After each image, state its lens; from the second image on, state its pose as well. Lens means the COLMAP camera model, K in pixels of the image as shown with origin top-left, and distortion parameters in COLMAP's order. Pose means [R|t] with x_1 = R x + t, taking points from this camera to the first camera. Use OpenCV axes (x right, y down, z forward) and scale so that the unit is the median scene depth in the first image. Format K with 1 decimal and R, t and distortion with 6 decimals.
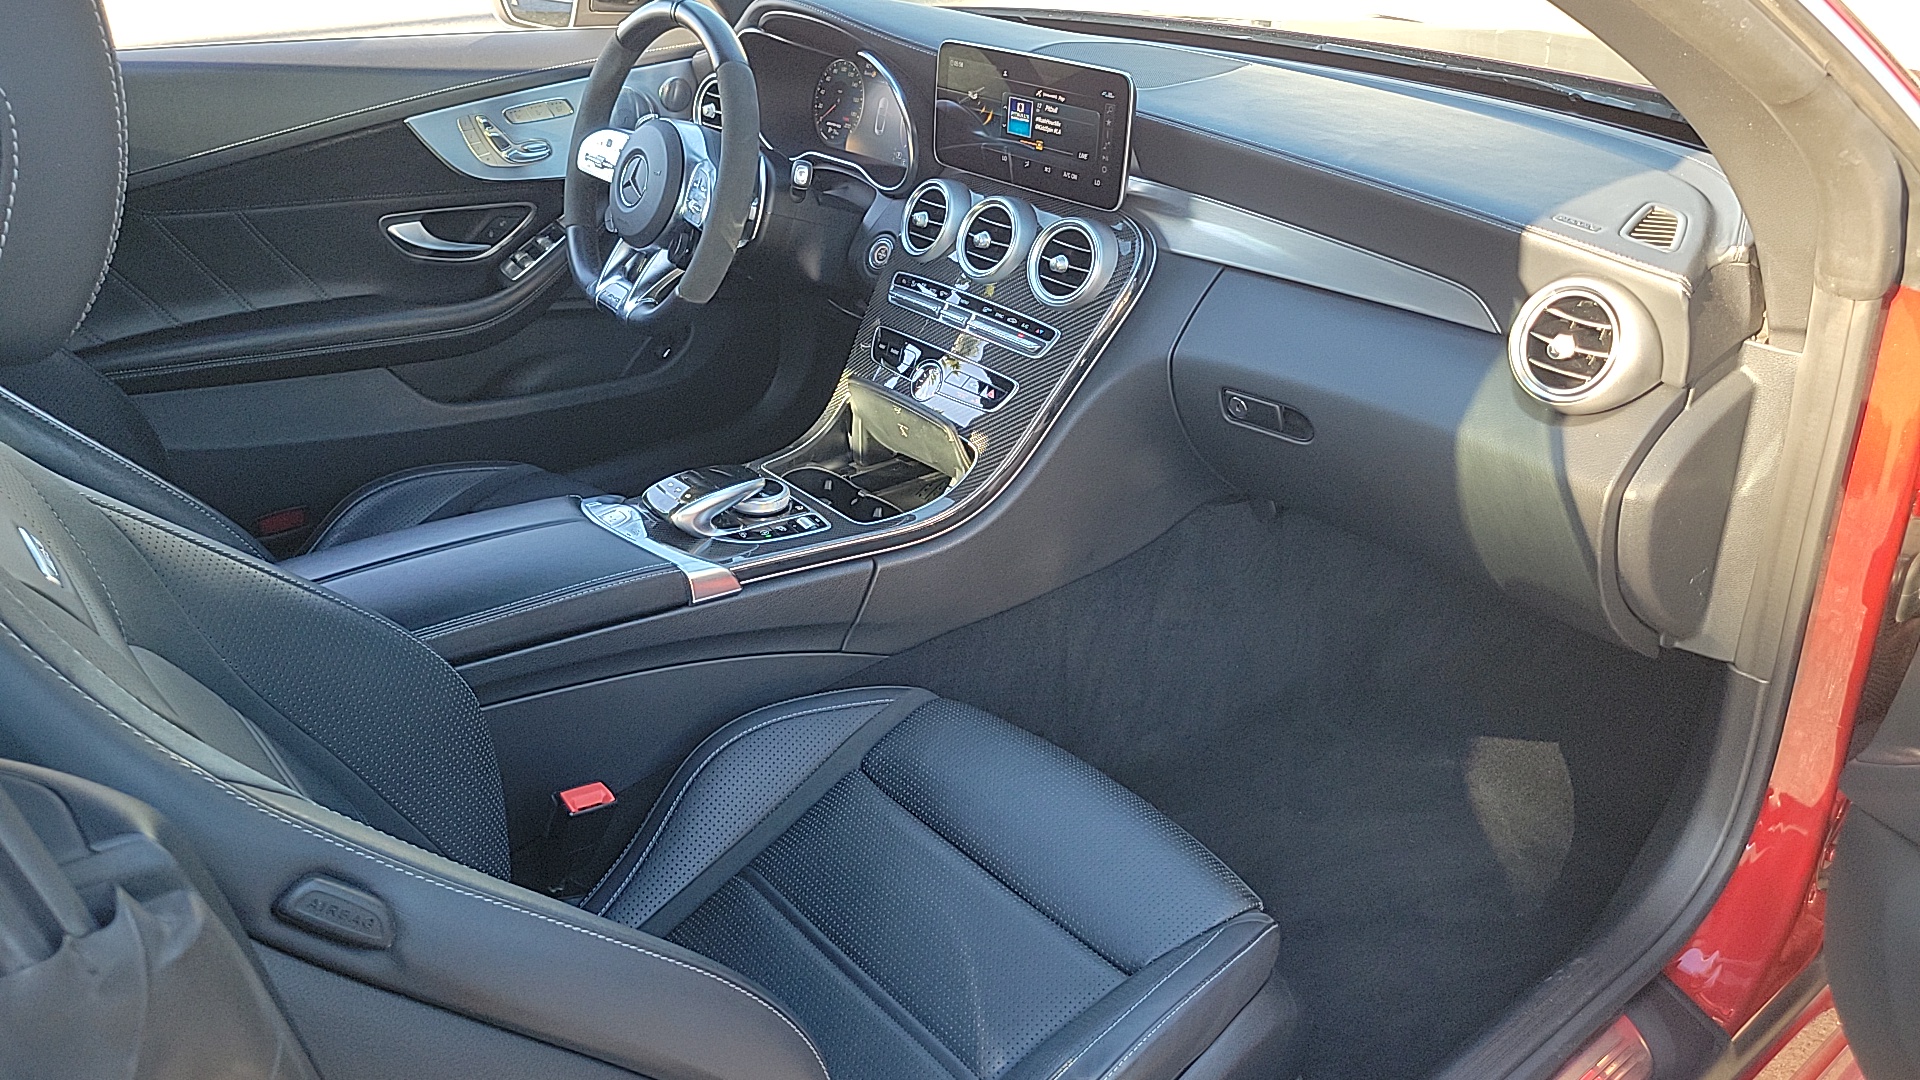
lens RADIAL K [[1492.8, 0, 942.9], [0, 1492.8, 547.5], [0, 0, 1]] dist [0.036307, -0.023227]
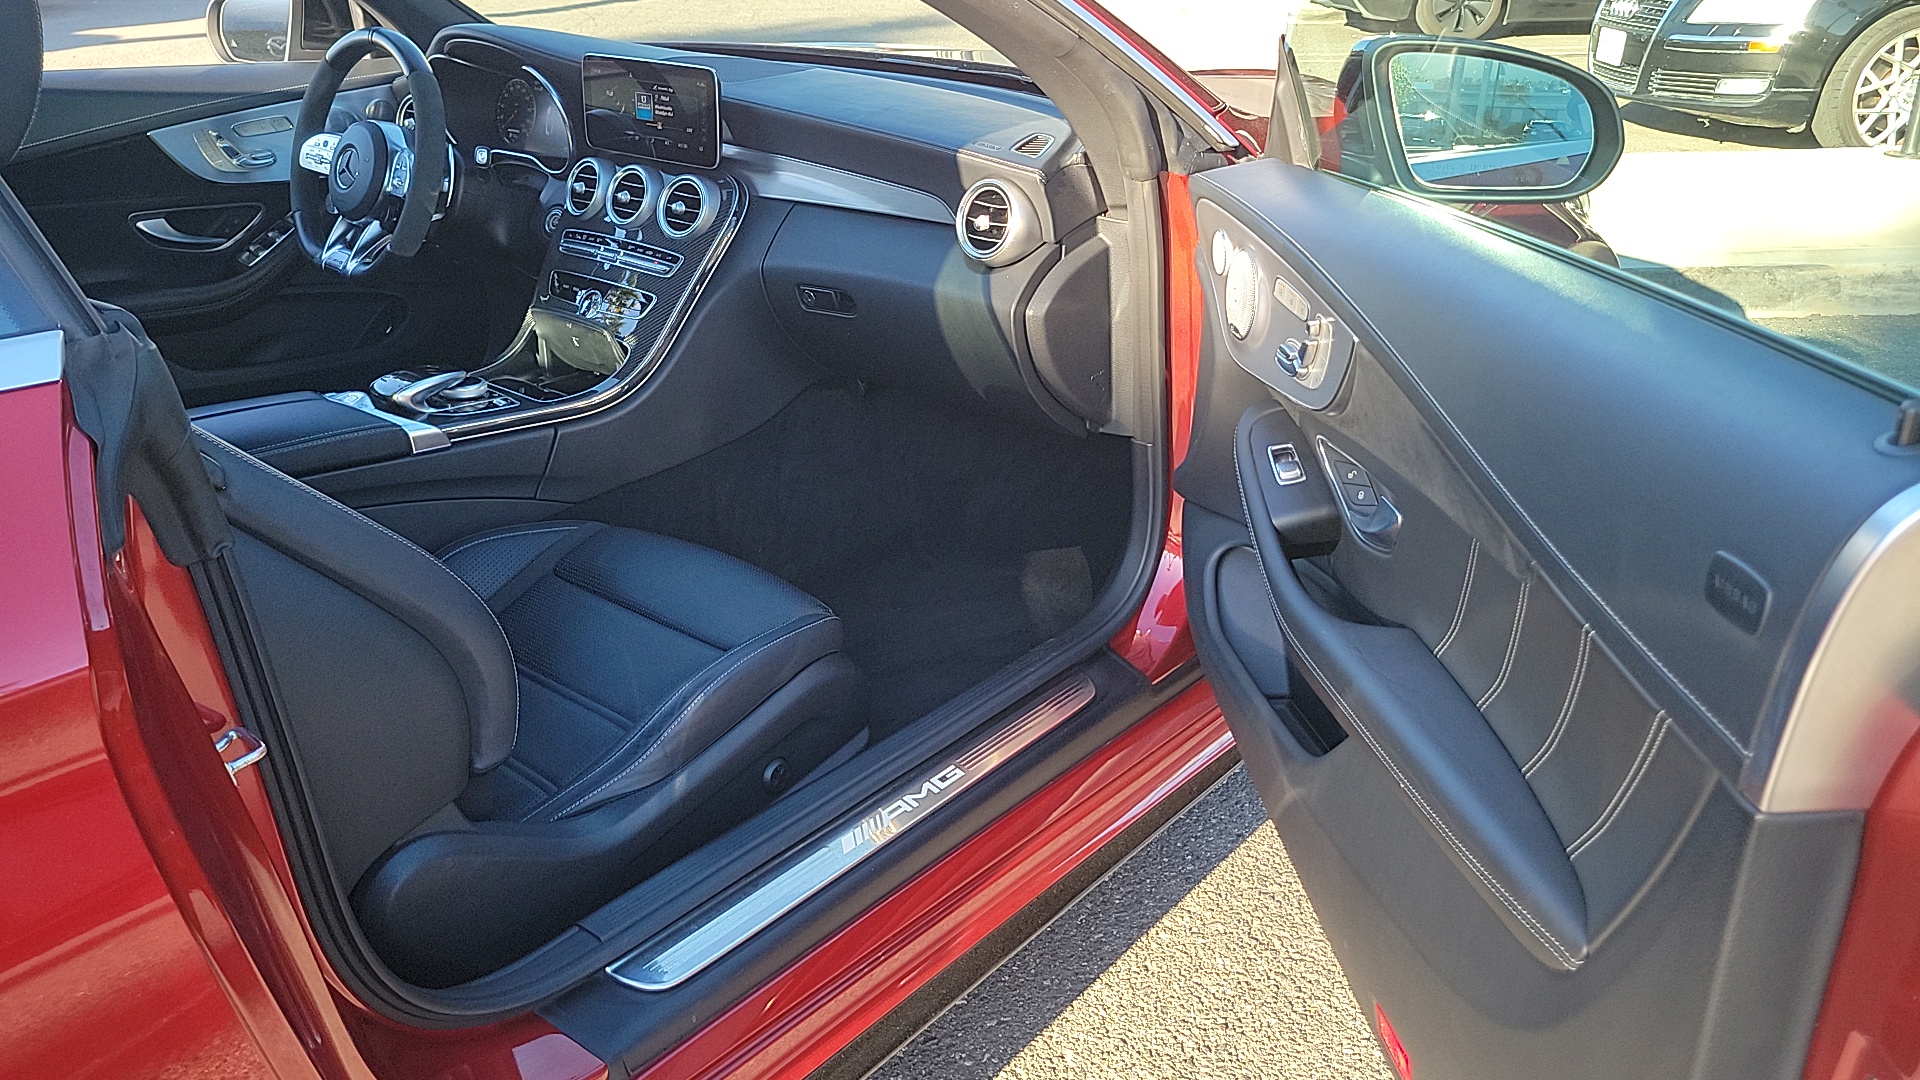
lens RADIAL K [[1492.8, 0, 977.1], [0, 1492.8, 547.1], [0, 0, 1]] dist [0.036307, -0.023227]
pose [[0.981559, -0.077521, 0.174733, 0.081023], [0.085790, 0.995499, -0.040265, 0.196811], [-0.170825, 0.054513, 0.983792, -0.380458]]
